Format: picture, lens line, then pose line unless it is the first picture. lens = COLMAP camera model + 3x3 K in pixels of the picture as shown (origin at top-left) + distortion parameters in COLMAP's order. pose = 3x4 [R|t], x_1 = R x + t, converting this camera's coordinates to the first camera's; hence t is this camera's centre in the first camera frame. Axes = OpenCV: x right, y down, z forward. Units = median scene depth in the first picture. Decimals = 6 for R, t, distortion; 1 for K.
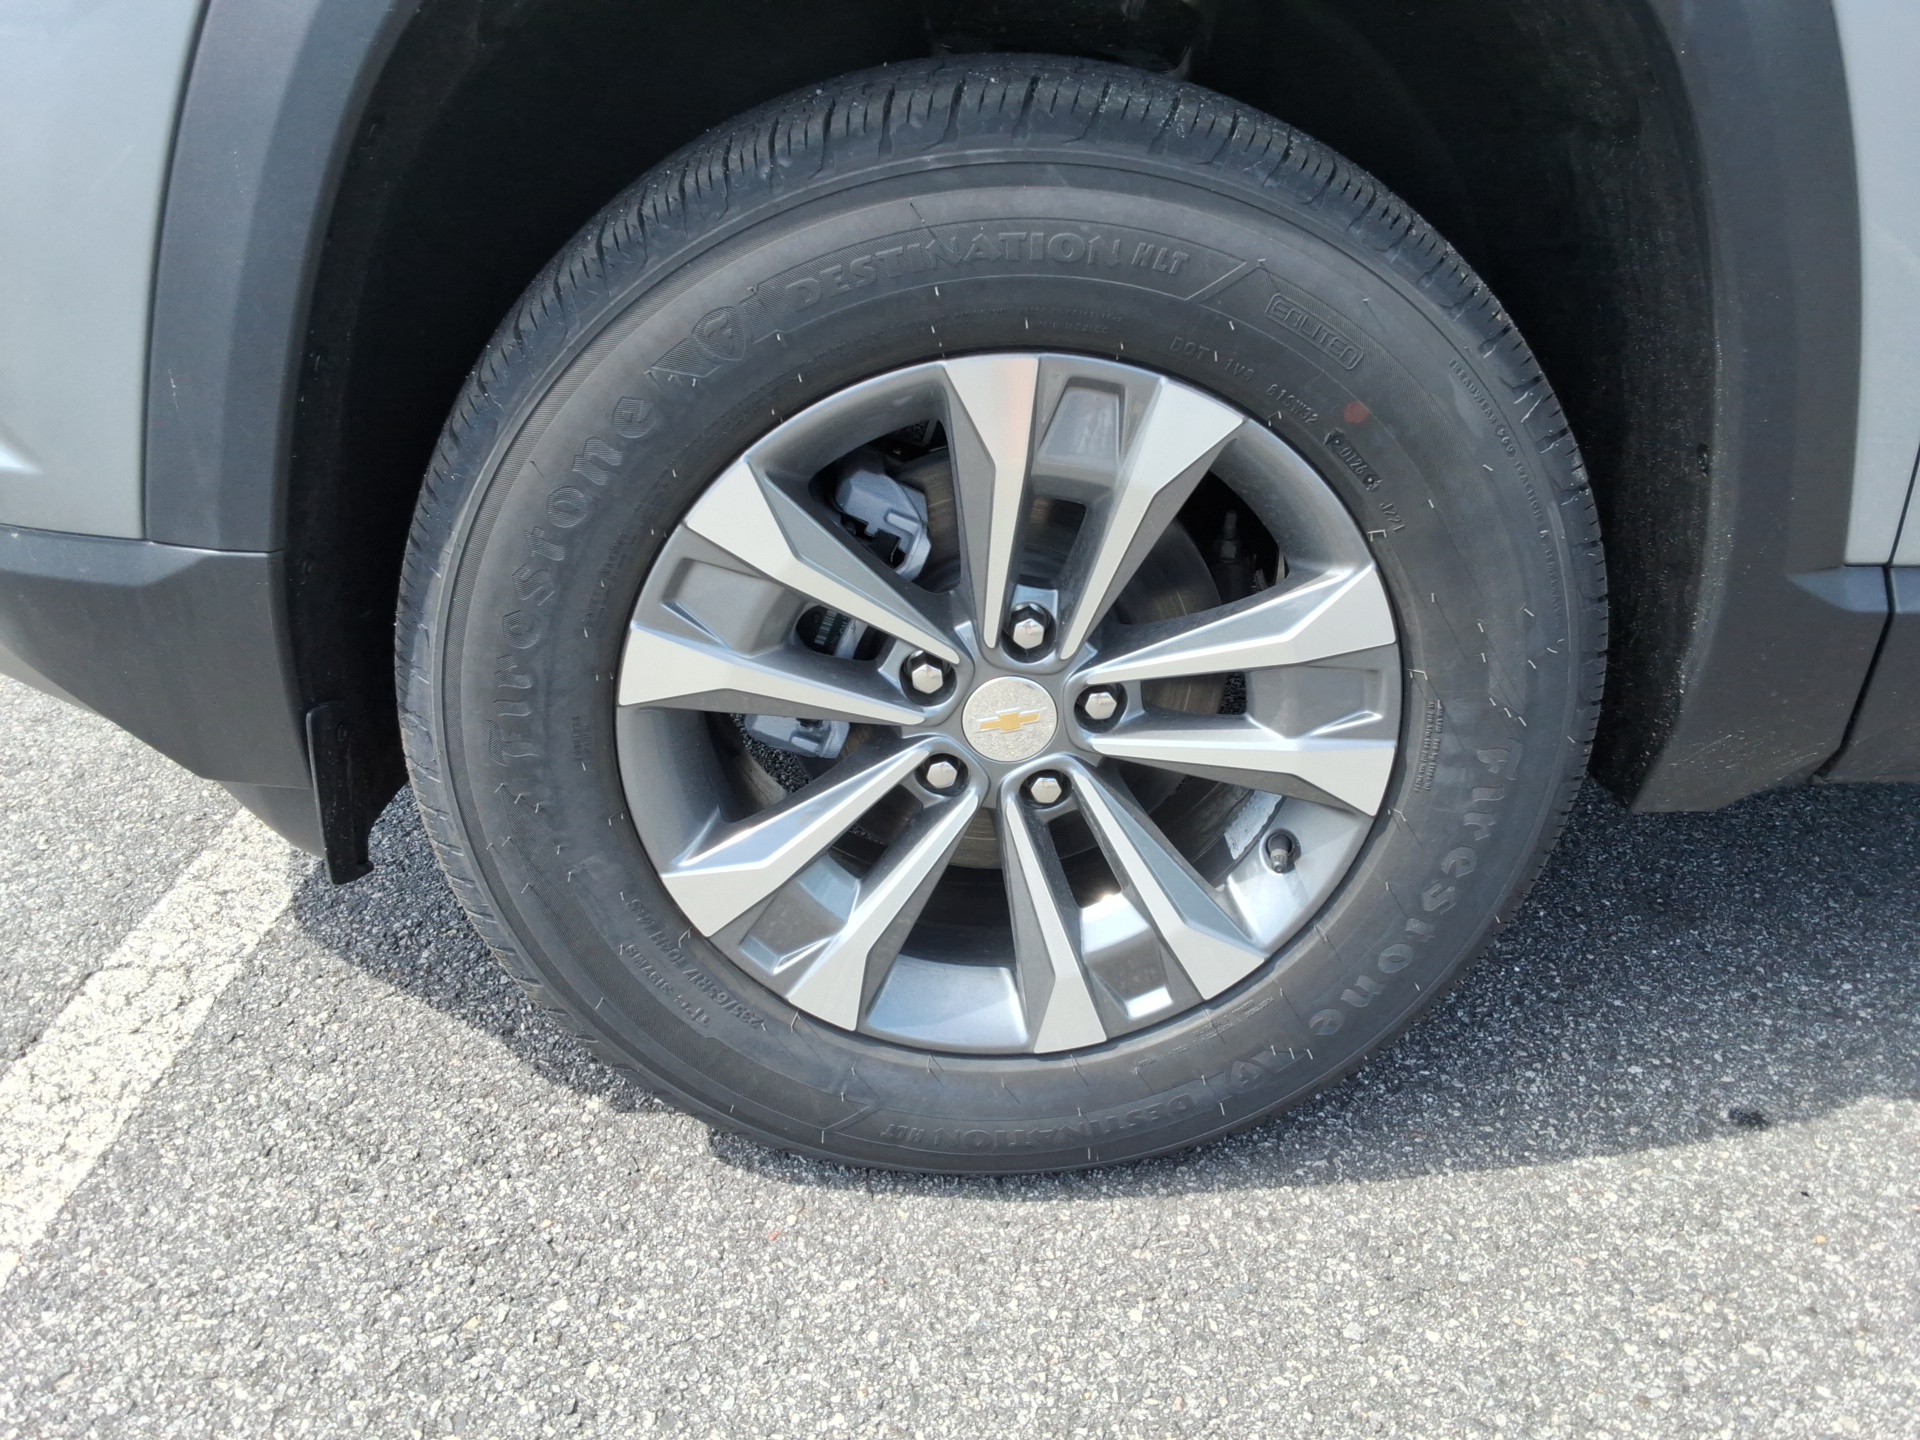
lens RADIAL K [[1550.1, 0, 970.3], [0, 1550.1, 714.9], [0, 0, 1]] dist [0.095816, -0.148306]
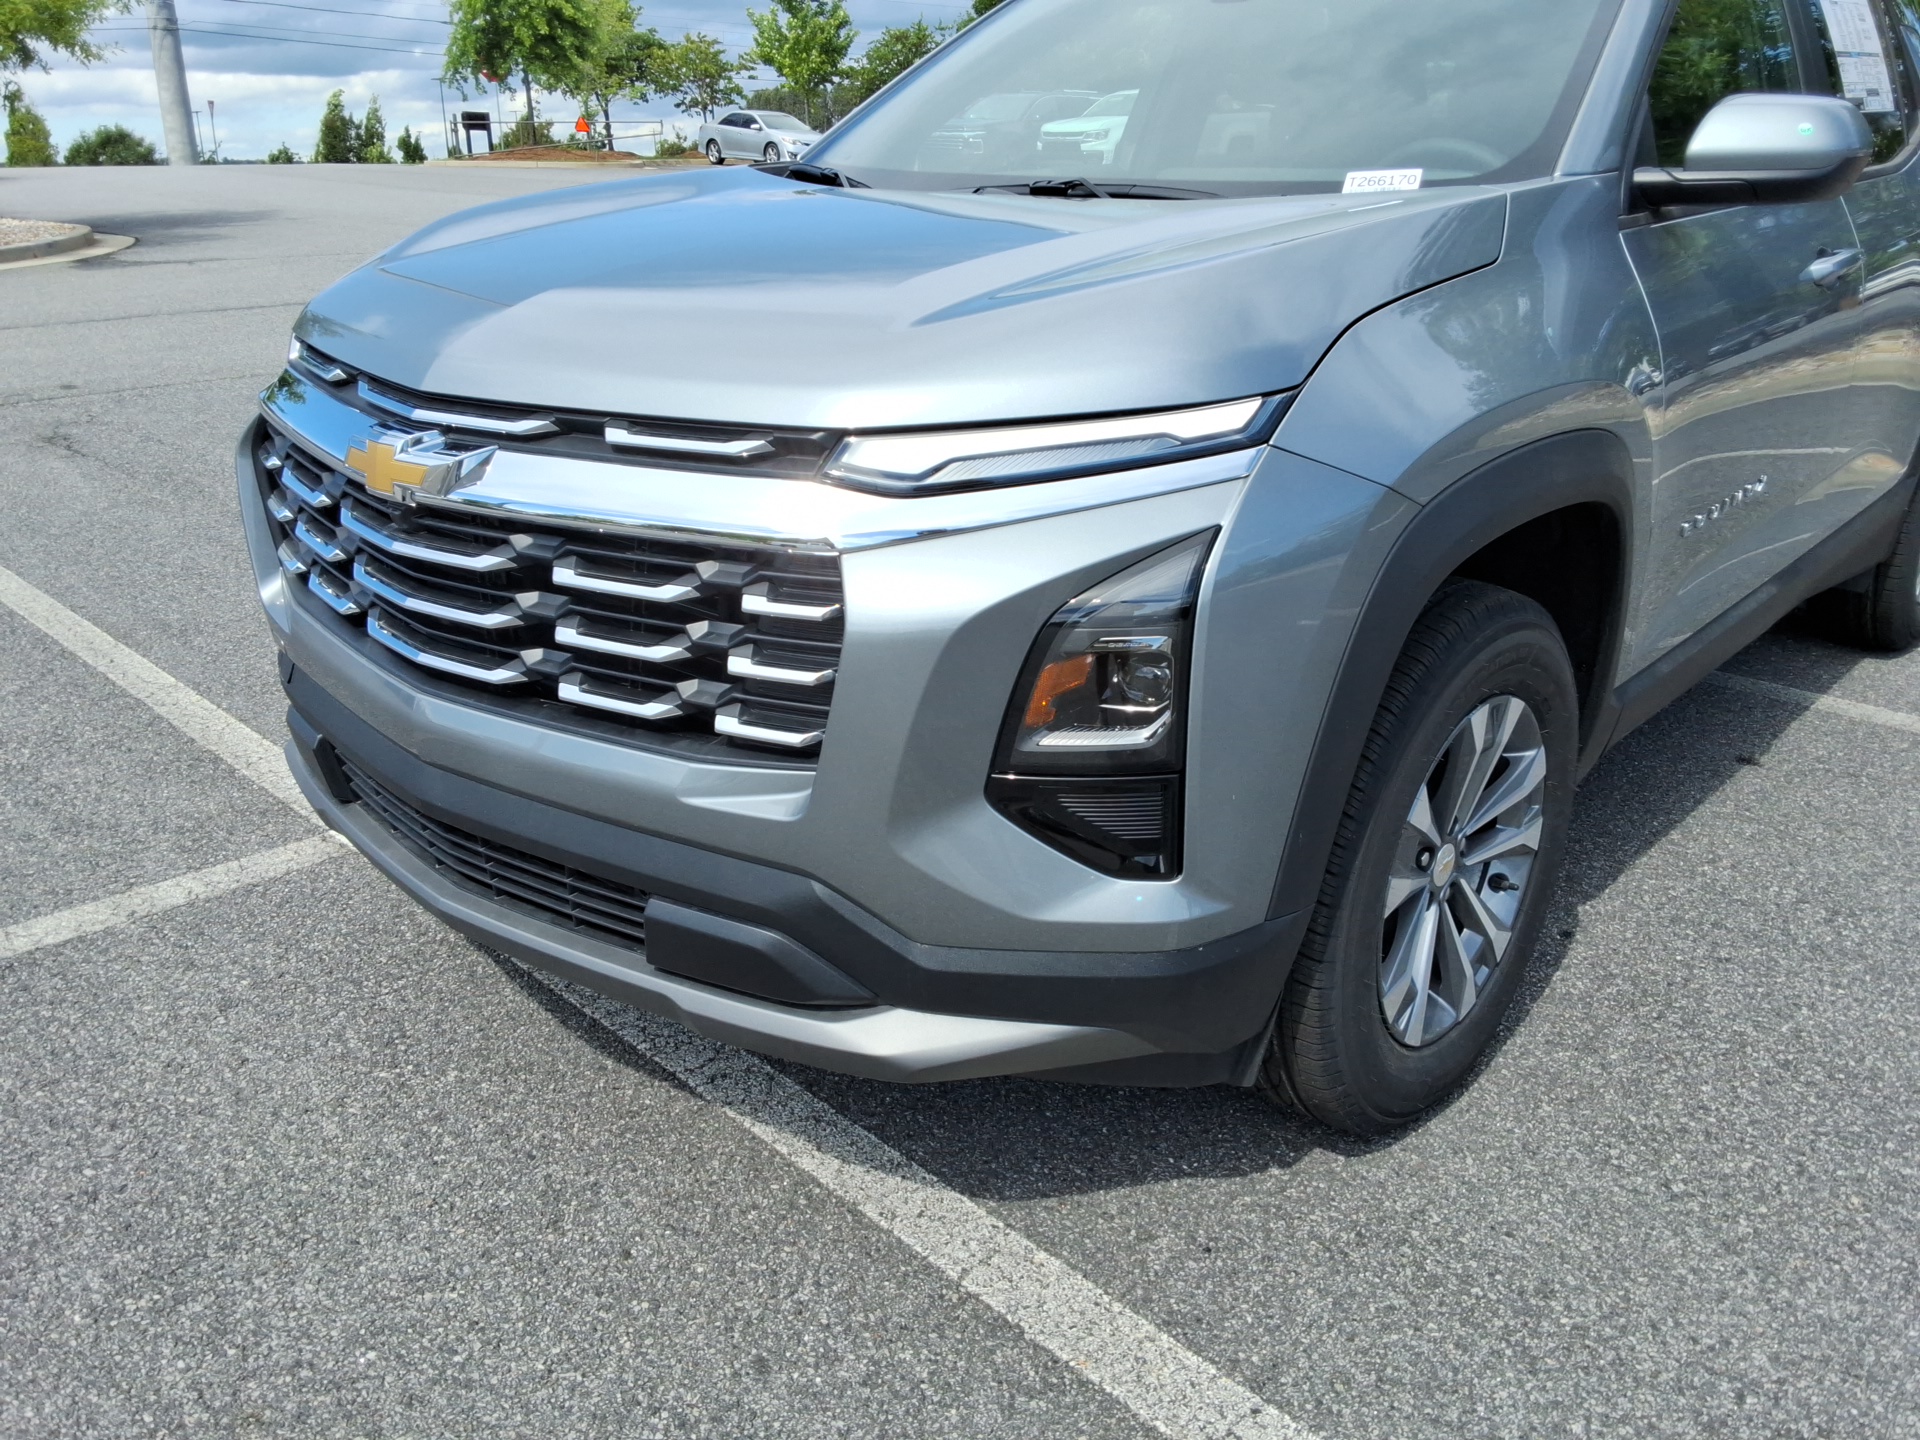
lens RADIAL K [[1550.1, 0, 981.8], [0, 1550.1, 725.2], [0, 0, 1]] dist [0.095816, -0.148306]
pose [[0.693558, -0.286624, 0.660927, -1.724439], [0.338650, 0.939472, 0.052051, -0.489499], [-0.635841, 0.187722, 0.748643, -0.217148]]
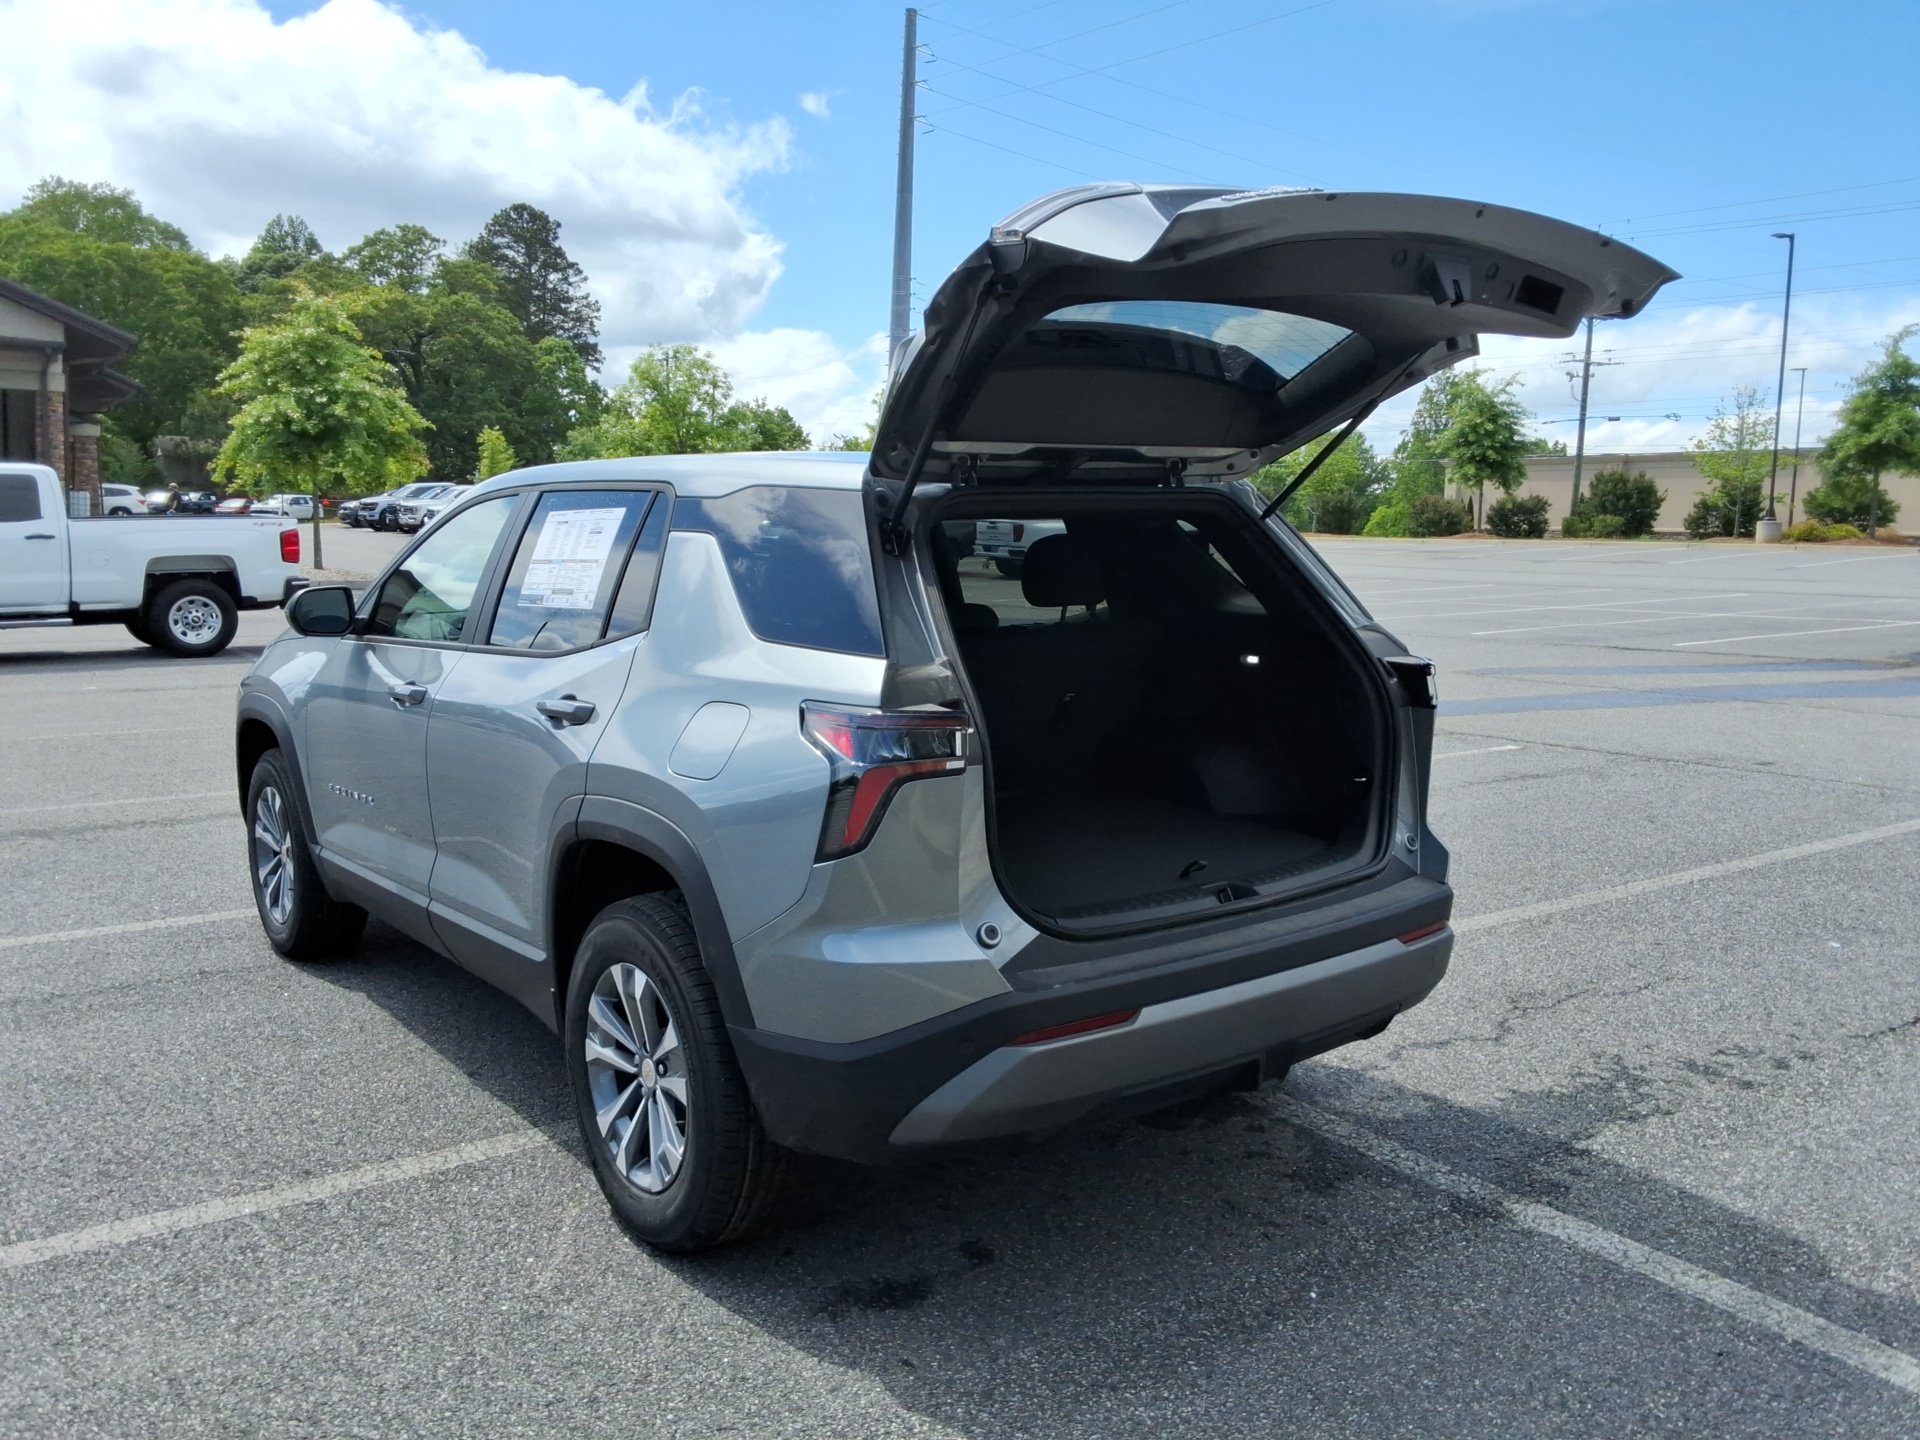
lens RADIAL K [[1550.1, 0, 981.6], [0, 1550.1, 692.1], [0, 0, 1]] dist [0.095816, -0.148306]
pose [[0.579828, 0.054676, -0.812902, 5.874416], [-0.339053, 0.923439, -0.179730, -0.359711], [0.740839, 0.379829, 0.553974, -0.467946]]
